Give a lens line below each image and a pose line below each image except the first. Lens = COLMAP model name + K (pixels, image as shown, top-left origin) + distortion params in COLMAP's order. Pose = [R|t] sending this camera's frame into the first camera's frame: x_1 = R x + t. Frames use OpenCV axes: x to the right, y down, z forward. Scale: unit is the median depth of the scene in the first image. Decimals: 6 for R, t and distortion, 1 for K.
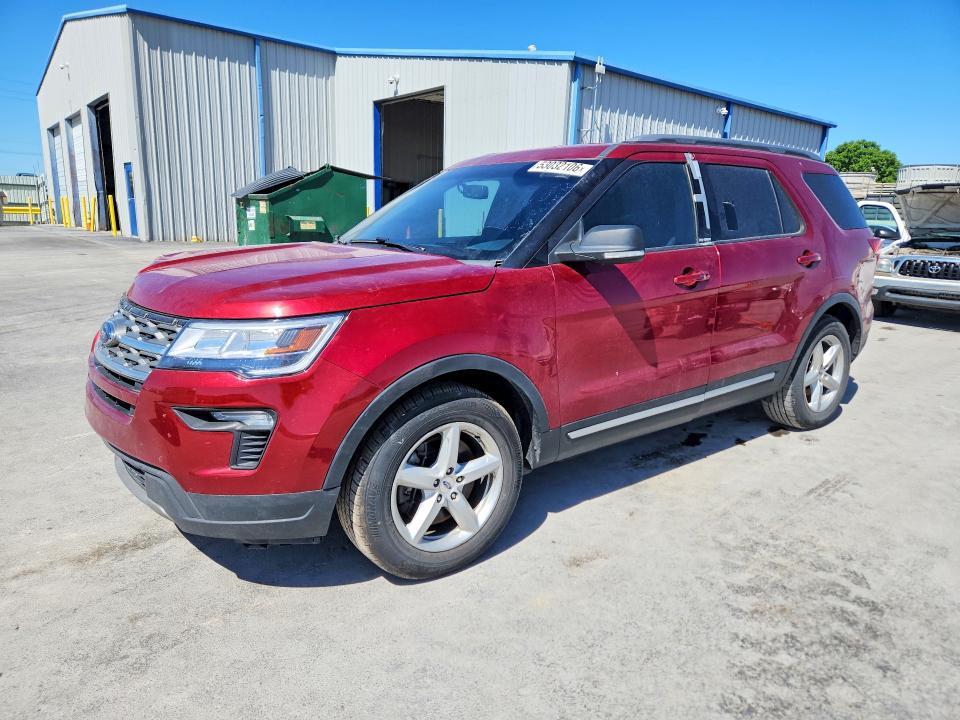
lens RADIAL K [[682.0, 0, 480.0], [0, 682.0, 360.0], [0, 0, 1]] dist [0.022455, -0.003054]
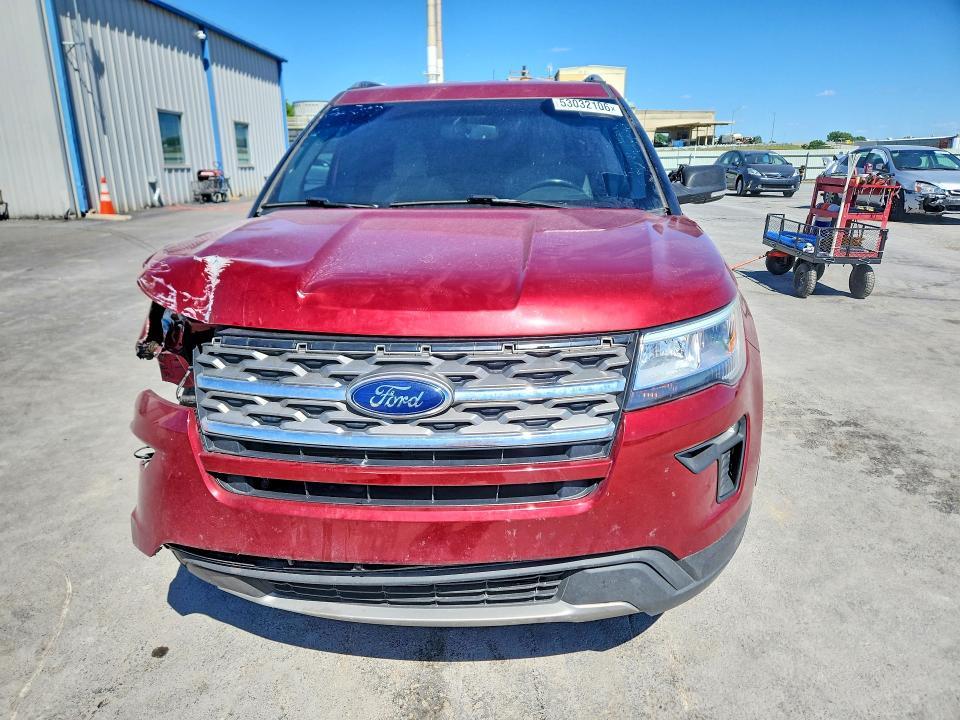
lens RADIAL K [[682.0, 0, 480.0], [0, 682.0, 360.0], [0, 0, 1]] dist [0.022455, -0.003054]
pose [[0.650405, -0.247013, 0.718302, -0.621941], [0.180714, 0.968815, 0.169529, -0.105134], [-0.737777, 0.019545, 0.674761, 0.390924]]
